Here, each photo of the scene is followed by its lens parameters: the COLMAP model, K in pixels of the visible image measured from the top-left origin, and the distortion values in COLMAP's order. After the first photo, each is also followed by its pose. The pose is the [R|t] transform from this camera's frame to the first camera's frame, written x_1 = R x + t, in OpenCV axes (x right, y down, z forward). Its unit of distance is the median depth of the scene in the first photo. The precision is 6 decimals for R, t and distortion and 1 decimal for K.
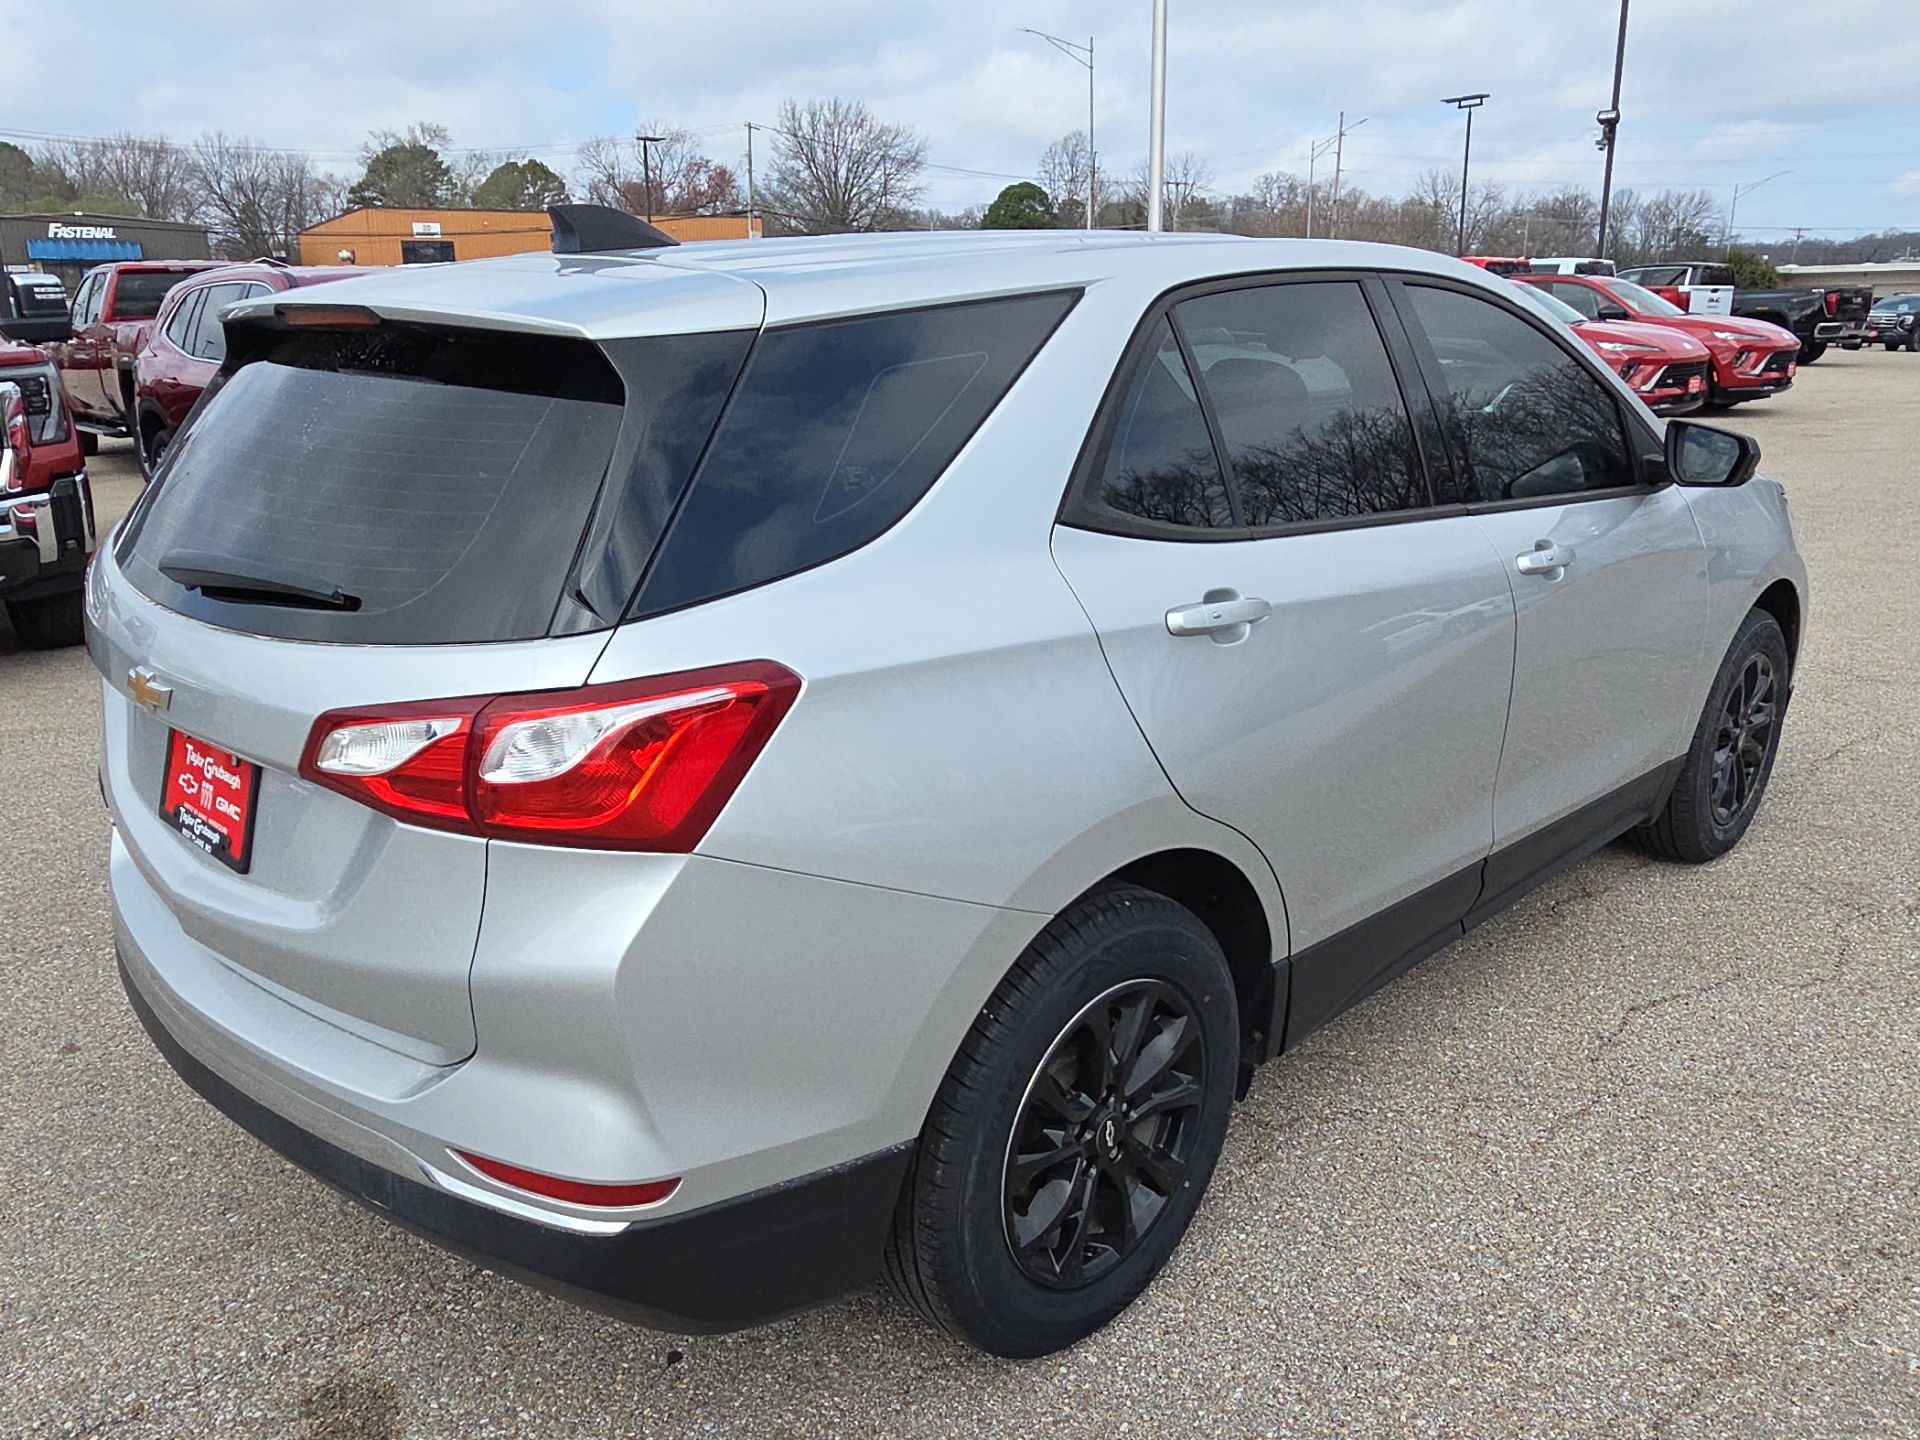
lens RADIAL K [[1485.3, 0, 954.3], [0, 1485.3, 732.1], [0, 0, 1]] dist [0.006847, -0.003130]
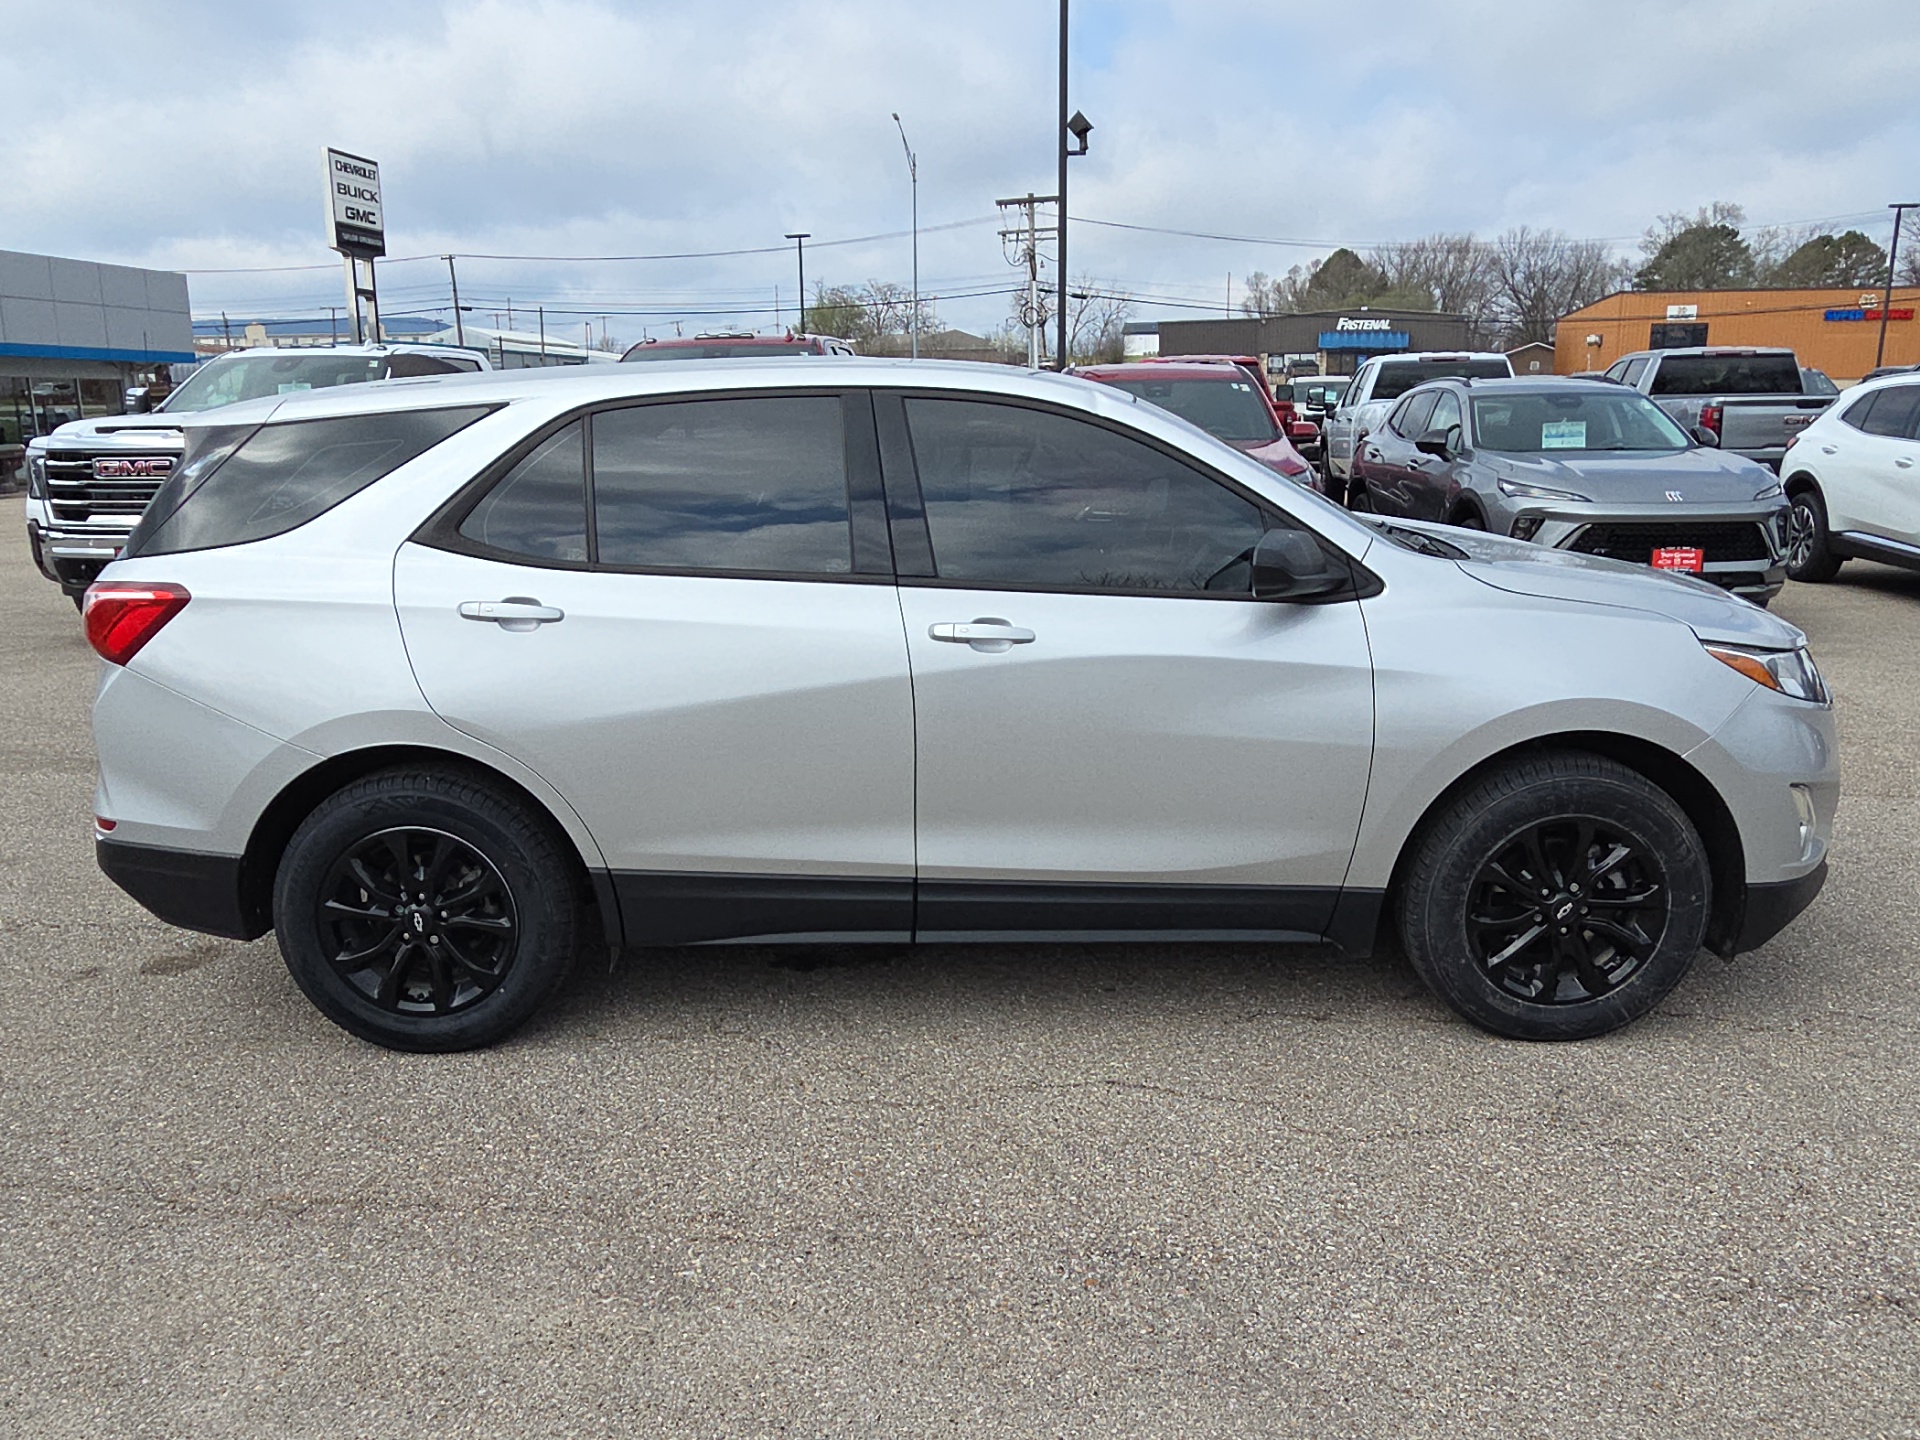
lens RADIAL K [[1485.3, 0, 954.3], [0, 1485.3, 732.1], [0, 0, 1]] dist [0.006847, -0.003130]
pose [[0.699407, 0.165184, -0.695373, 1.618419], [-0.200885, 0.979139, 0.030541, -0.098556], [0.685912, 0.118330, 0.717999, 0.218206]]
